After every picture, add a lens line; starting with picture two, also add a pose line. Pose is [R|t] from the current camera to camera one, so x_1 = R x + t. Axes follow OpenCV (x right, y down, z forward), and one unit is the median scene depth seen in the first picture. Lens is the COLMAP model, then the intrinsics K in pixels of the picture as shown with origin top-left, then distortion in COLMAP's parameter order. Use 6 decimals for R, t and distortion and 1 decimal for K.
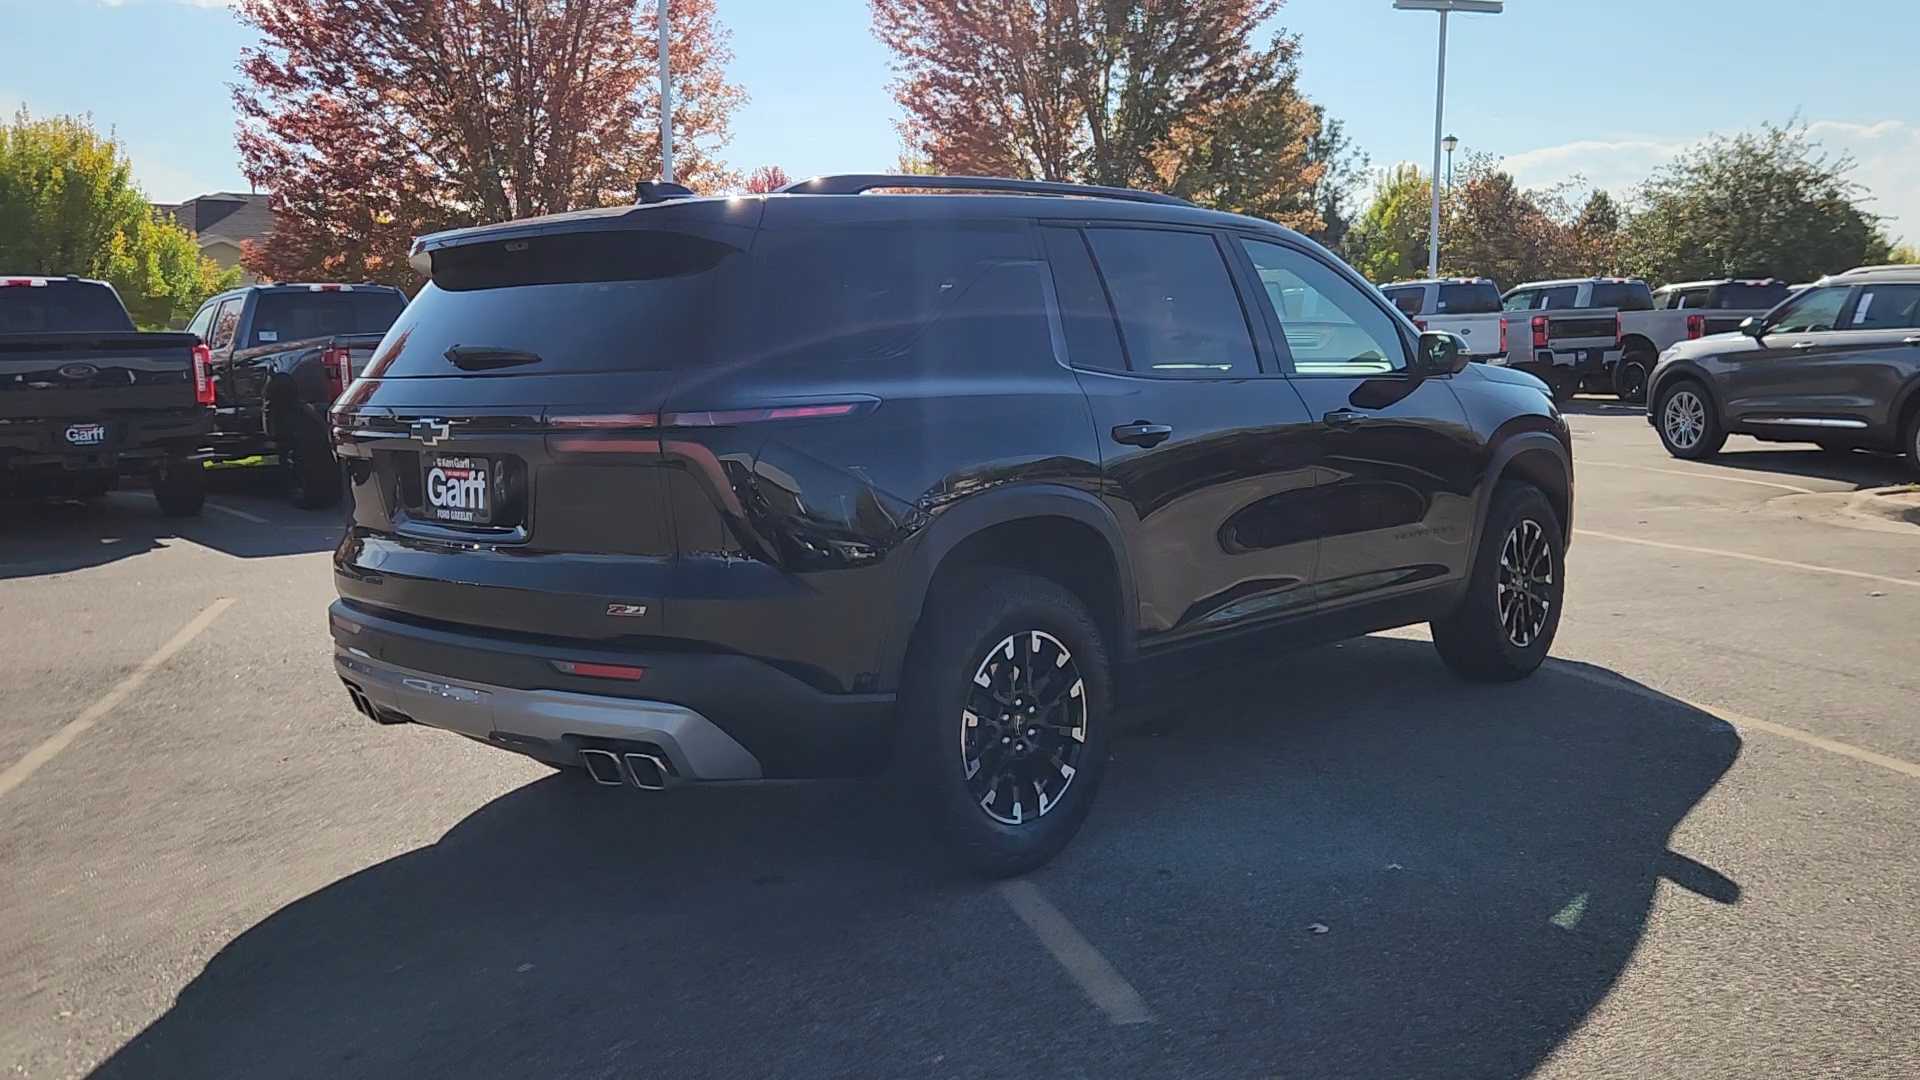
lens RADIAL K [[1626.3, 0, 946.1], [0, 1626.3, 570.1], [0, 0, 1]] dist [0.027526, 0.000425]
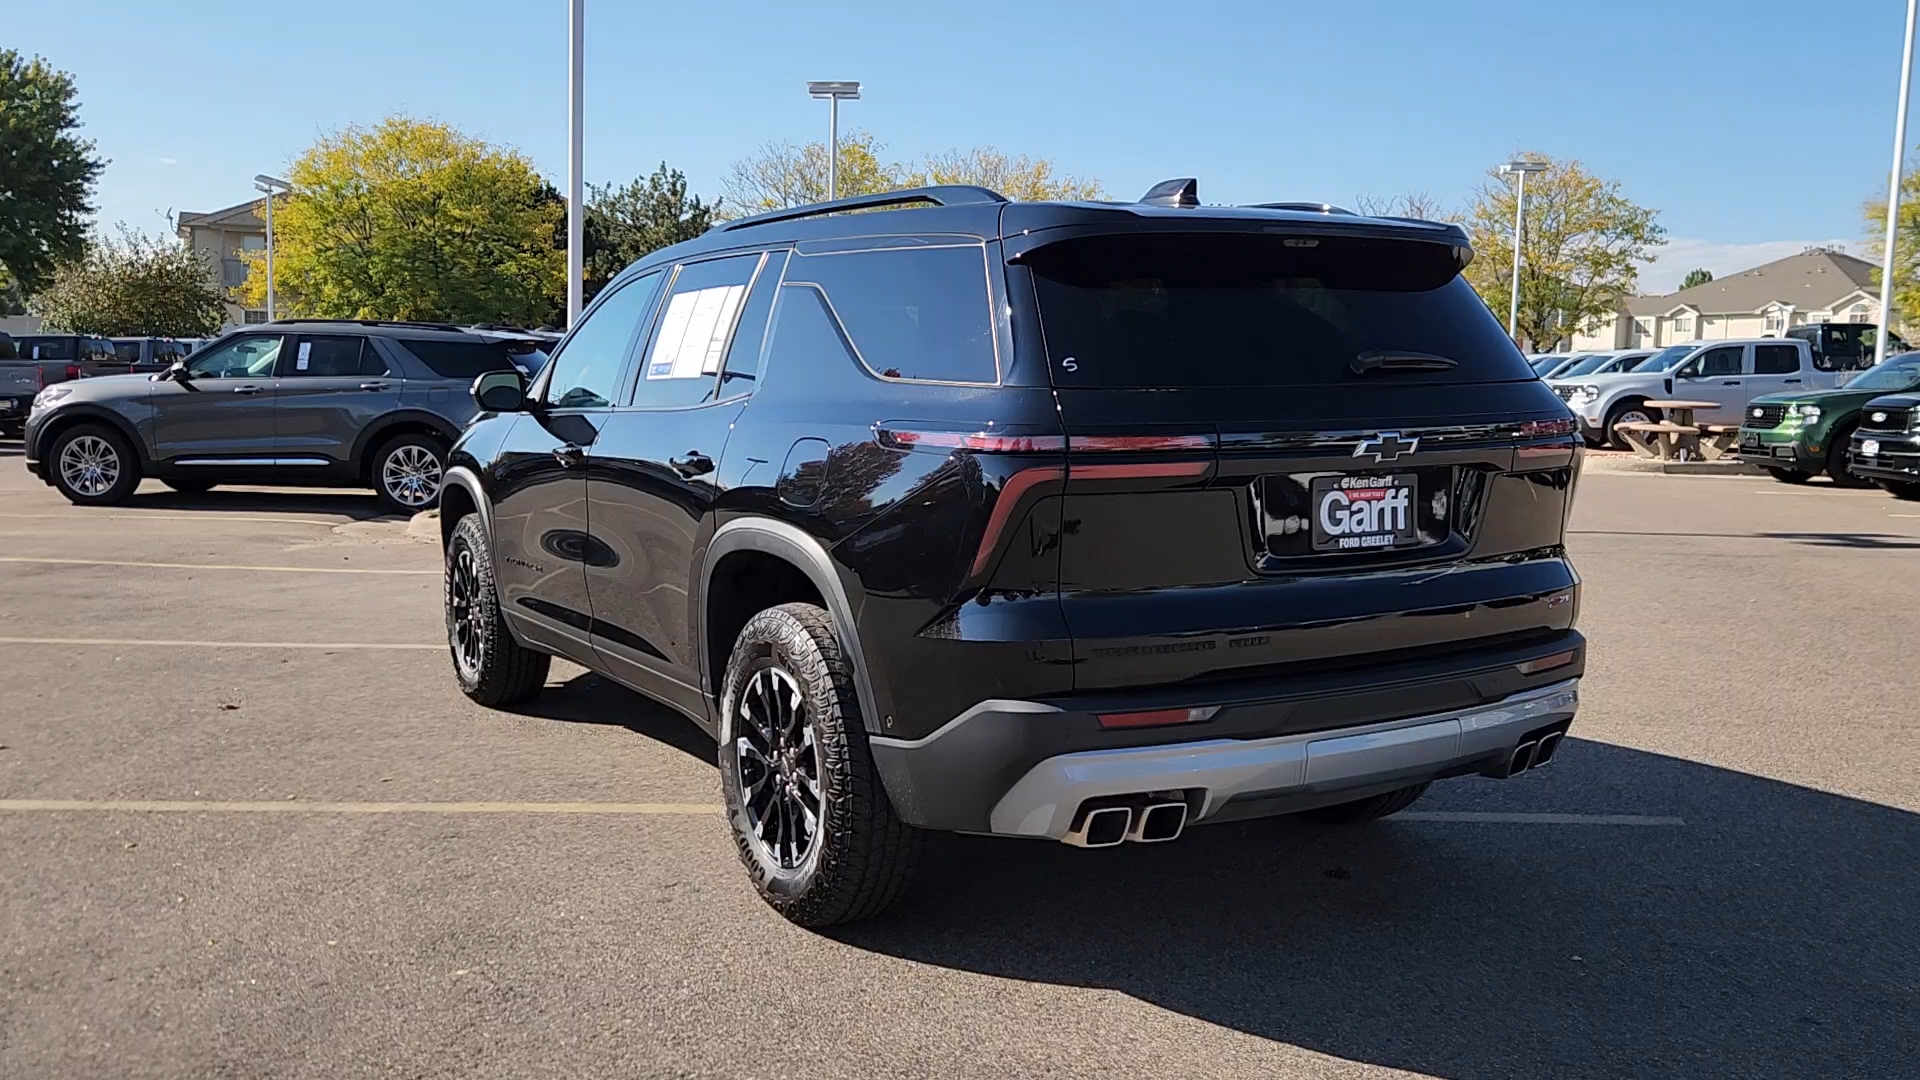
lens RADIAL K [[1626.3, 0, 946.1], [0, 1626.3, 570.1], [0, 0, 1]] dist [0.027526, 0.000425]
pose [[0.303026, -0.092668, 0.948466, -0.352882], [0.123506, 0.990686, 0.057334, -0.028289], [-0.944945, 0.099767, 0.311648, 0.273254]]
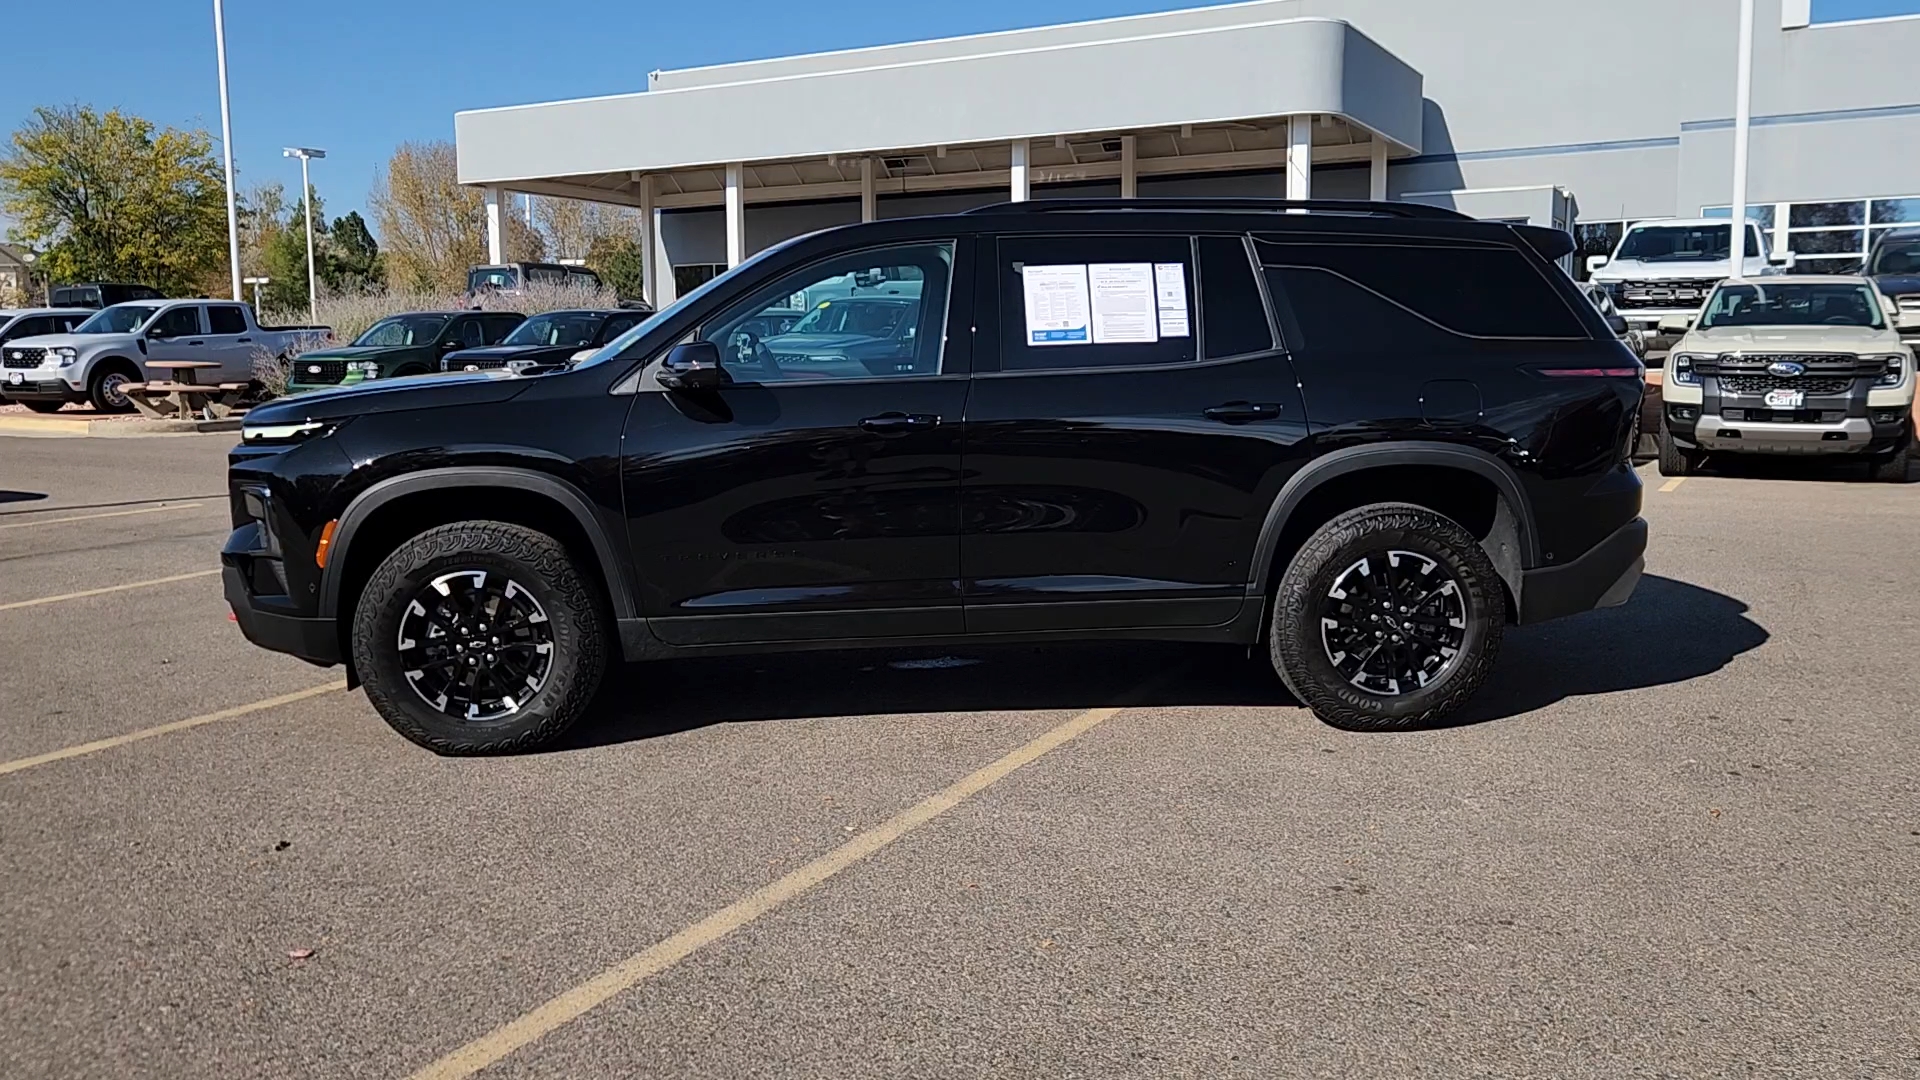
lens RADIAL K [[1626.3, 0, 946.1], [0, 1626.3, 570.1], [0, 0, 1]] dist [0.027526, 0.000425]
pose [[-0.725044, -0.074332, 0.684679, -0.282137], [0.121390, 0.964801, 0.233289, -0.099450], [-0.677920, 0.252258, -0.690500, 0.743205]]
